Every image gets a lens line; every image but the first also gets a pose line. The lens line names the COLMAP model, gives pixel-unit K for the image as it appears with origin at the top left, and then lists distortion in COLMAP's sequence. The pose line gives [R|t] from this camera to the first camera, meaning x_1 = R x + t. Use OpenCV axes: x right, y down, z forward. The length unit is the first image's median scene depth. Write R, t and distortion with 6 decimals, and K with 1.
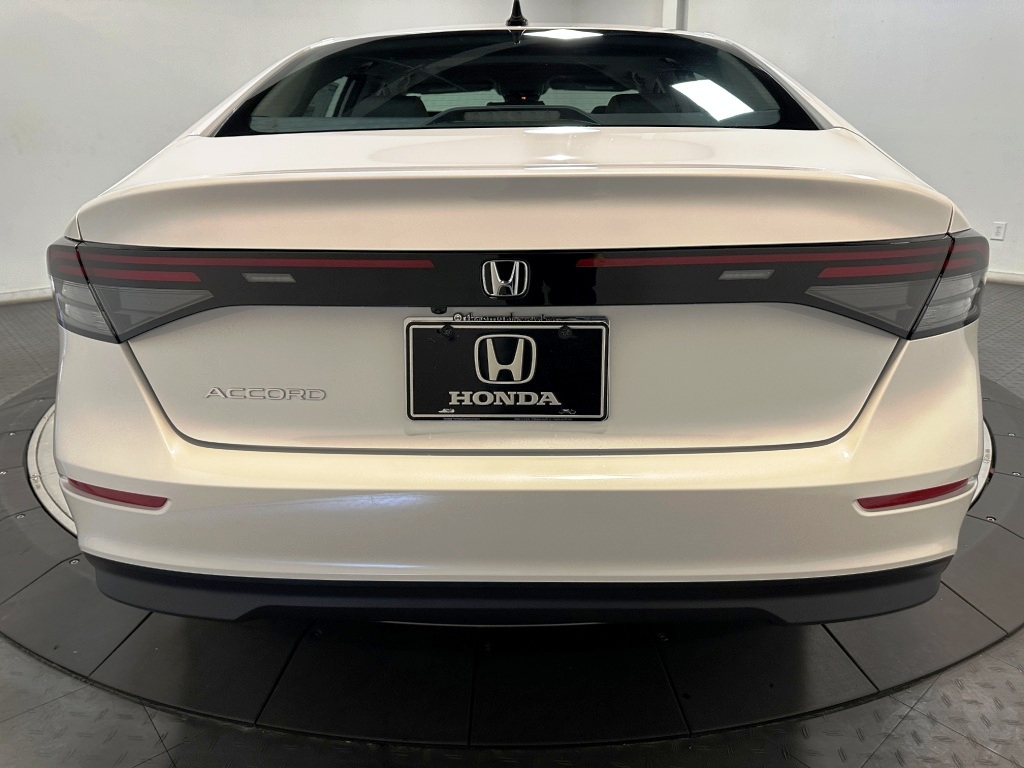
lens RADIAL K [[722.6, 0, 512.0], [0, 722.6, 384.0], [0, 0, 1]] dist [0.034948, -0.036949]
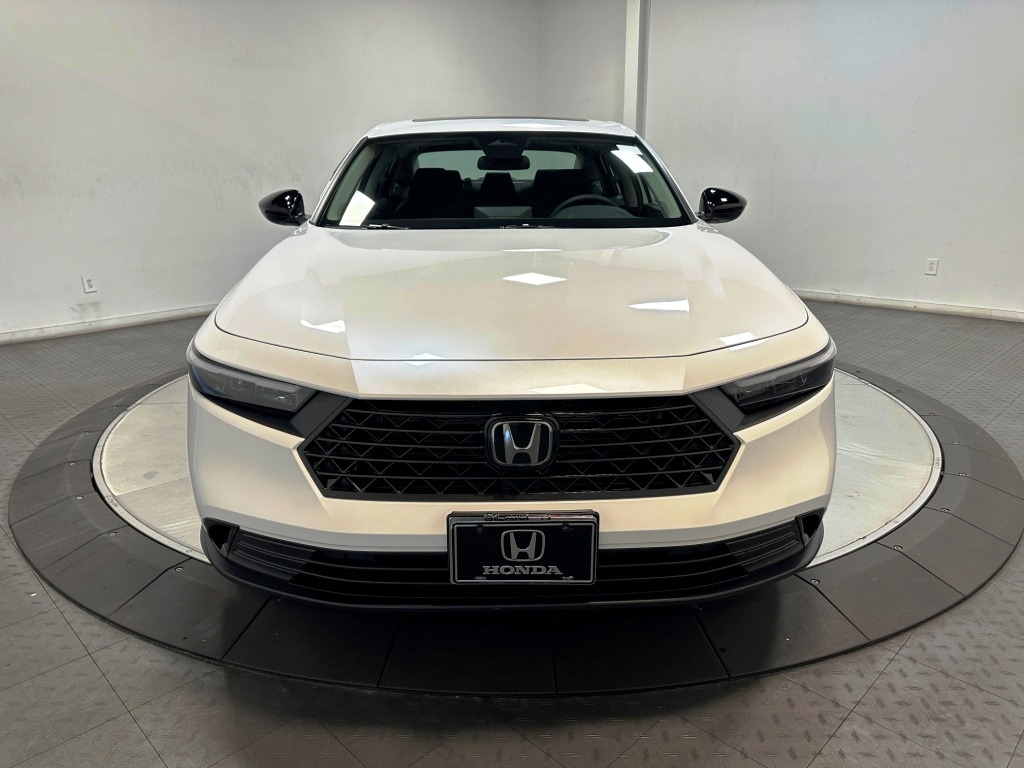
lens RADIAL K [[723.4, 0, 515.9], [0, 723.4, 389.6], [0, 0, 1]] dist [0.034387, -0.041084]
pose [[0.997416, -0.017685, 0.069633, -0.198426], [0.020193, 0.999166, -0.035488, 0.019487], [-0.068947, 0.036802, 0.996941, -0.242411]]
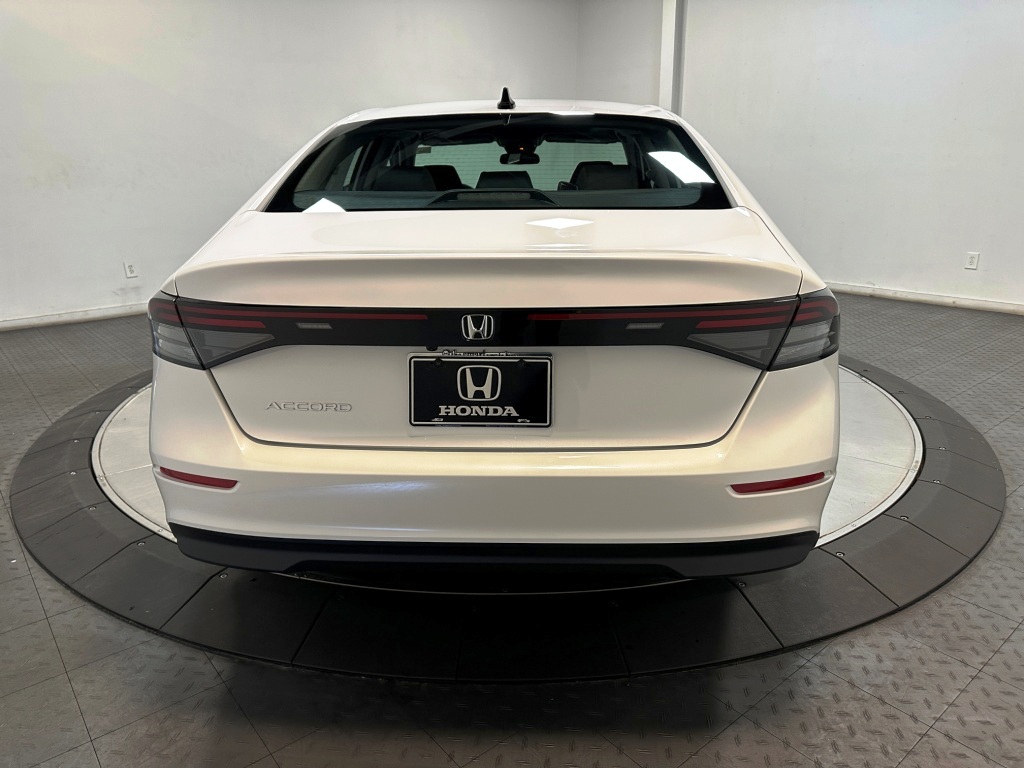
lens RADIAL K [[721.9, 0, 512.0], [0, 721.9, 384.0], [0, 0, 1]] dist [0.041645, -0.050579]
pose [[0.999804, 0.006477, -0.018708, 0.058131], [-0.006914, 0.999702, -0.023410, -0.000068], [0.018551, 0.023535, 0.999551, -0.289109]]
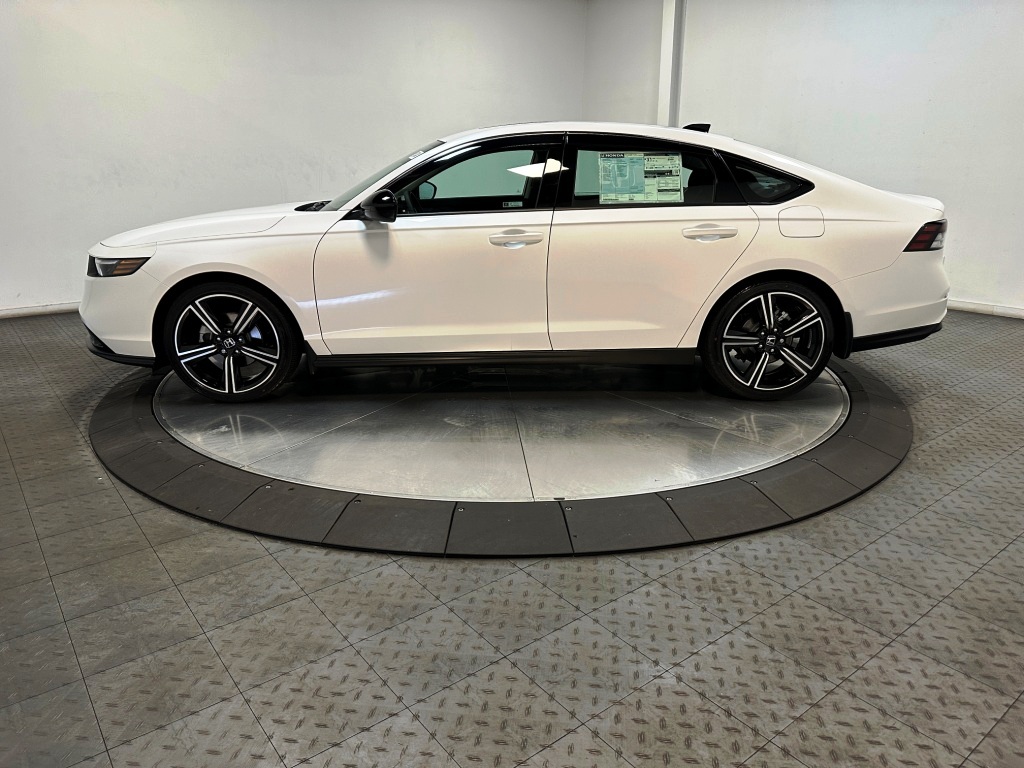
lens RADIAL K [[722.6, 0, 512.0], [0, 722.6, 384.0], [0, 0, 1]] dist [0.034948, -0.036949]
pose [[0.998929, 0.023691, -0.039753, 0.154344], [-0.024895, 0.999238, -0.030061, 0.133234], [0.039011, 0.031018, 0.998757, -0.693786]]
